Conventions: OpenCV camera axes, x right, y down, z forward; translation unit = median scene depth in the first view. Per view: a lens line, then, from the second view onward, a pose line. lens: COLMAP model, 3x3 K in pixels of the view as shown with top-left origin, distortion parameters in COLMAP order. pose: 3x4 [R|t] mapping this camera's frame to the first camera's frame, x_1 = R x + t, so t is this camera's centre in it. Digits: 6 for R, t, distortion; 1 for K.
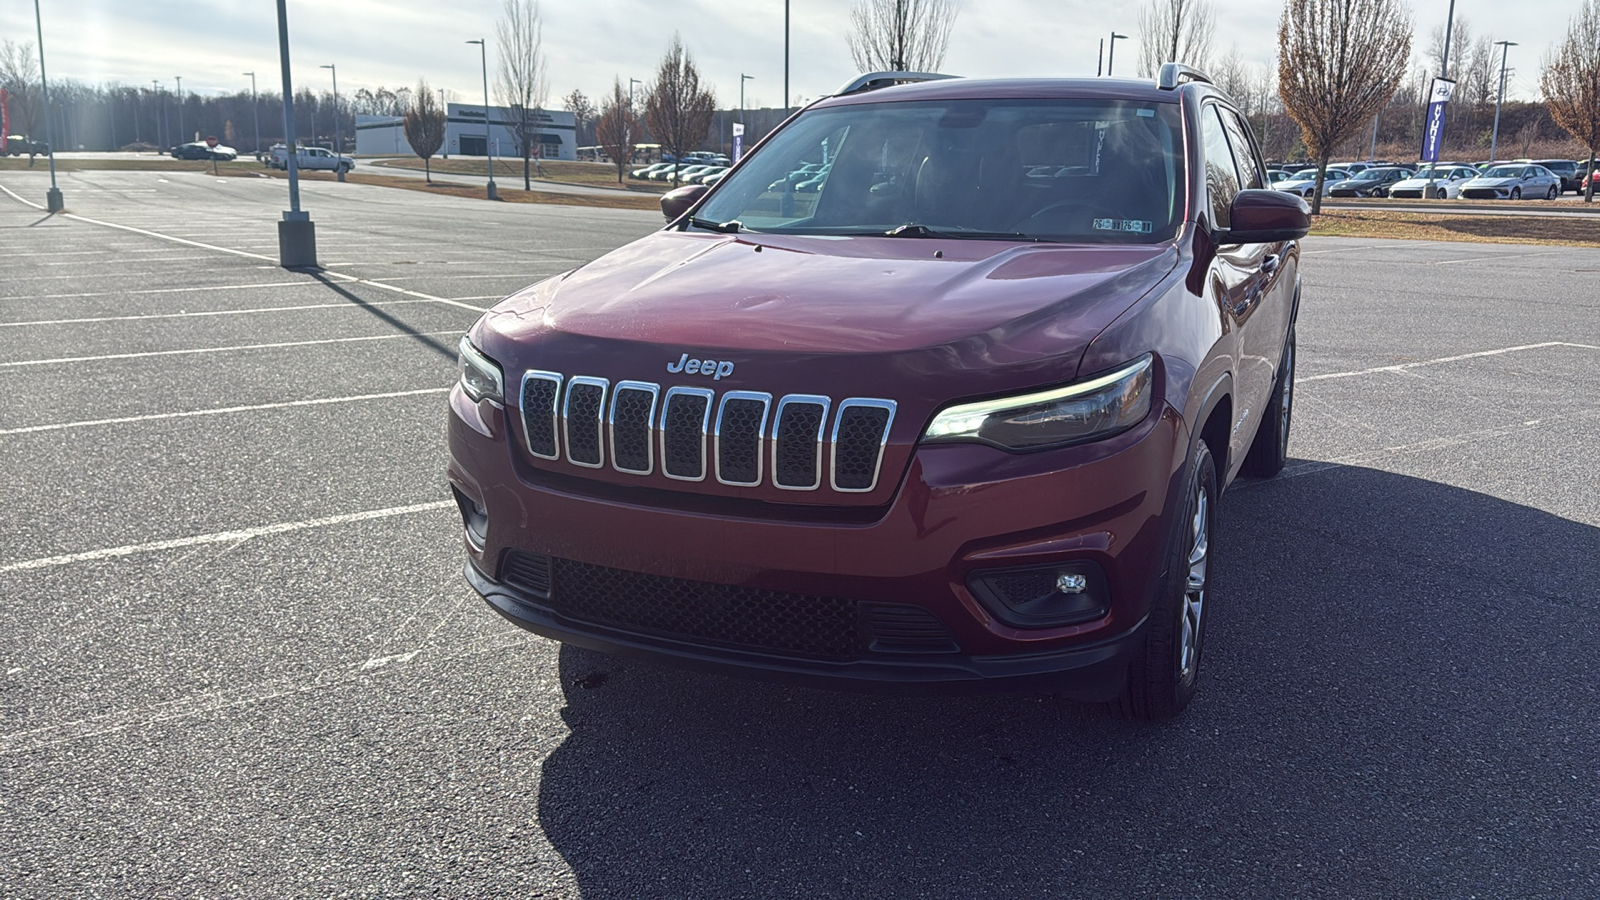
lens RADIAL K [[1269.1, 0, 843.0], [0, 1269.1, 483.4], [0, 0, 1]] dist [0.108437, -0.162995]
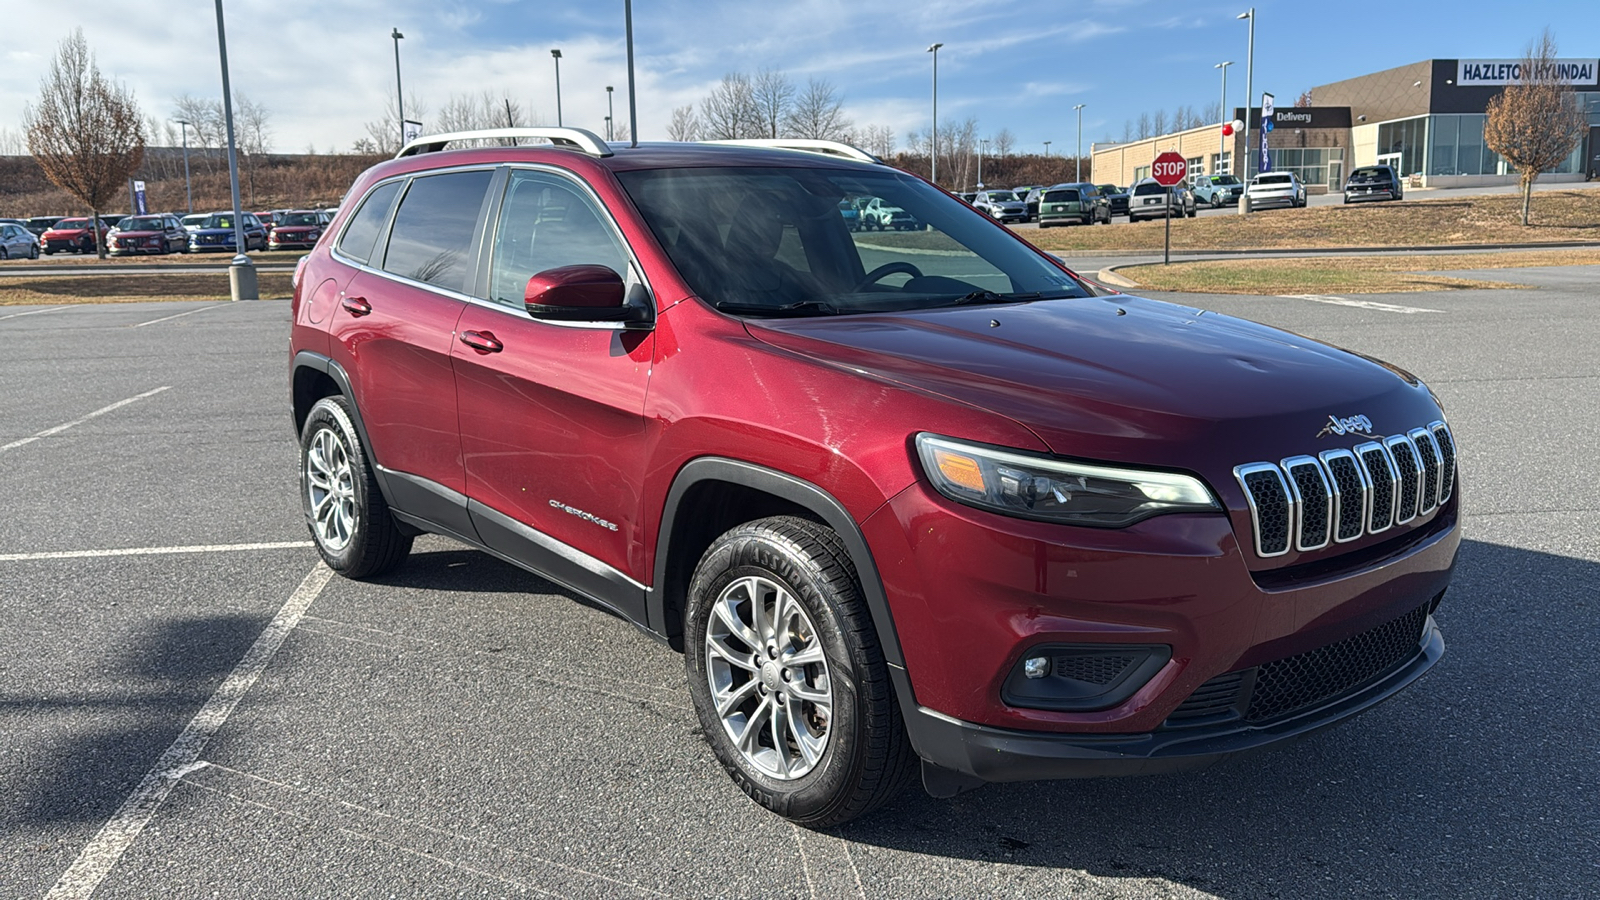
lens RADIAL K [[1269.1, 0, 784.8], [0, 1269.1, 473.4], [0, 0, 1]] dist [0.108437, -0.162995]
pose [[0.465111, -0.181211, 0.866507, -0.863894], [0.224504, 0.970970, 0.082552, -0.164551], [-0.856312, 0.156138, 0.492292, 0.612794]]
